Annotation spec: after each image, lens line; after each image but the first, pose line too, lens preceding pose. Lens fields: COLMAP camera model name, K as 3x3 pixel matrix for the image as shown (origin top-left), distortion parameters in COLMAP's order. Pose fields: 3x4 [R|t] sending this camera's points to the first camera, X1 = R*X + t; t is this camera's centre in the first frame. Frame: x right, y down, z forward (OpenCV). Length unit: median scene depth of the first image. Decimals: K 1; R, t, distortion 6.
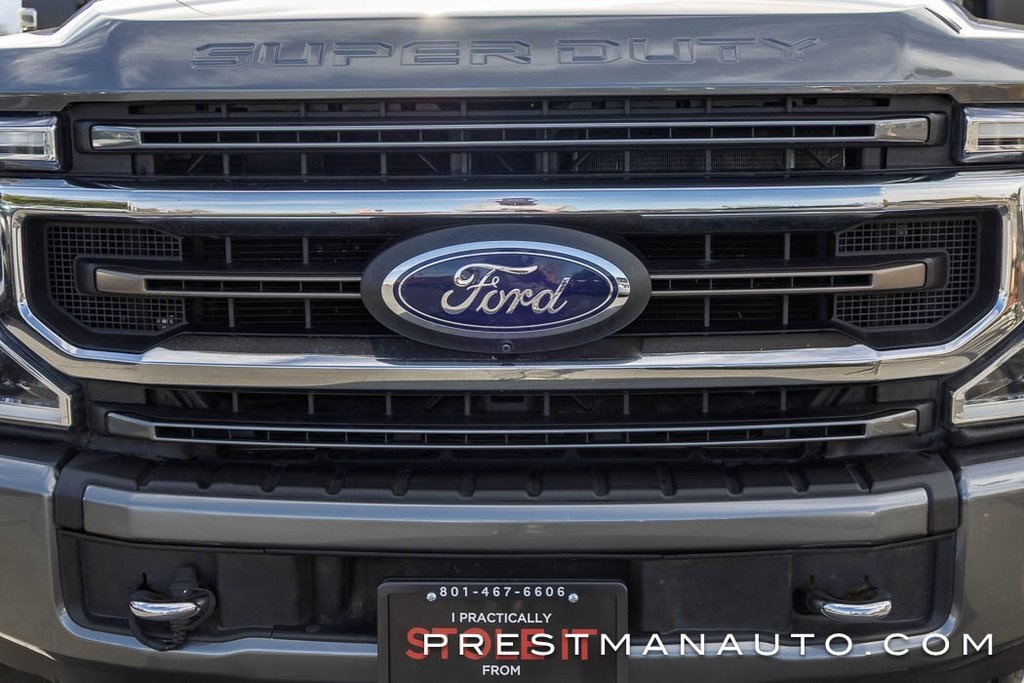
lens RADIAL K [[1517.5, 0, 512.1], [0, 1517.5, 365.7], [0, 0, 1]] dist [0.019741, -0.032173]
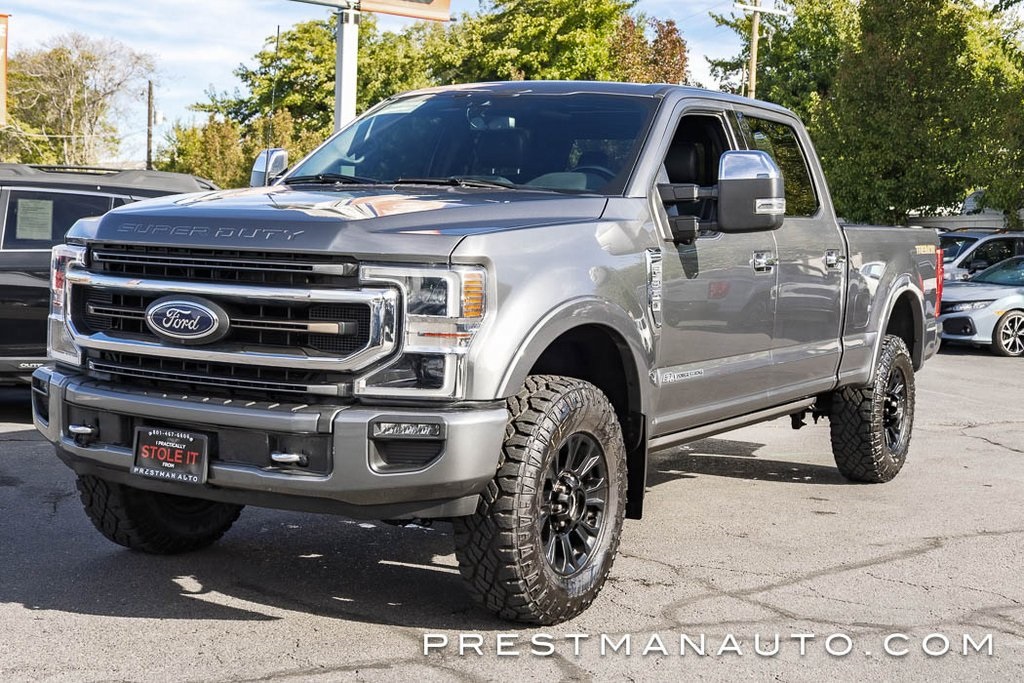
lens RADIAL K [[1517.5, 0, 512.1], [0, 1517.5, 365.7], [0, 0, 1]] dist [0.019741, -0.032173]
pose [[0.872481, 0.082754, -0.481590, 1.717019], [-0.127809, 0.989893, -0.061449, 0.114725], [0.471638, 0.115165, 0.874239, -1.000988]]
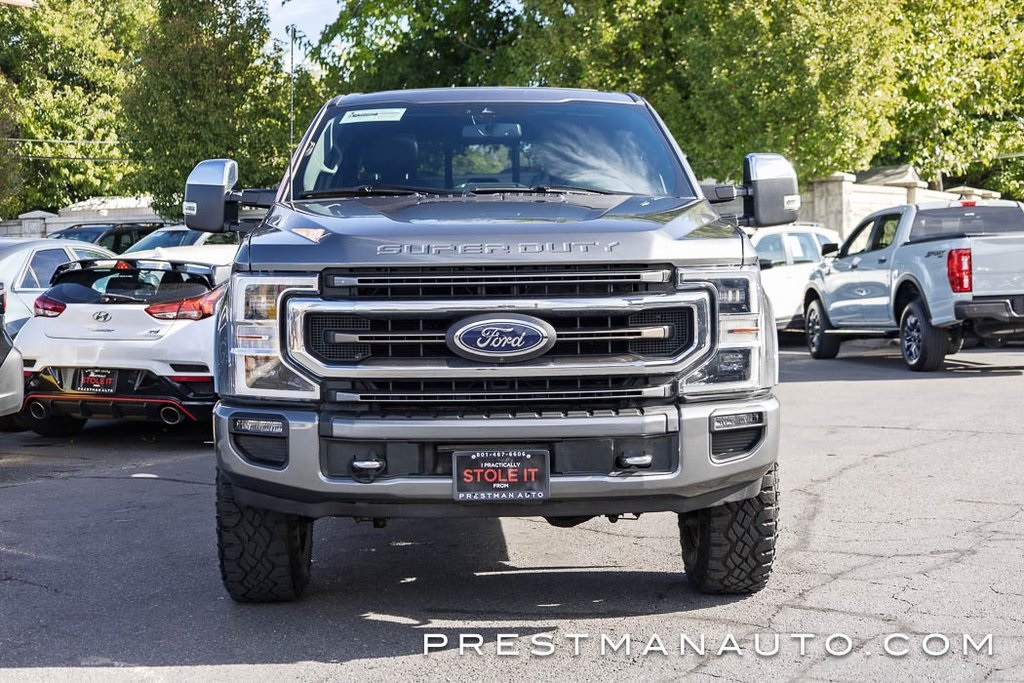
lens RADIAL K [[1661.5, 0, 512.0], [0, 1661.5, 341.5], [0, 0, 1]] dist [0.027491, 0.172957]
pose [[0.997908, -0.008273, 0.064117, -0.163706], [0.015419, 0.993614, -0.111776, 0.268012], [-0.062783, 0.112531, 0.991663, -1.783143]]
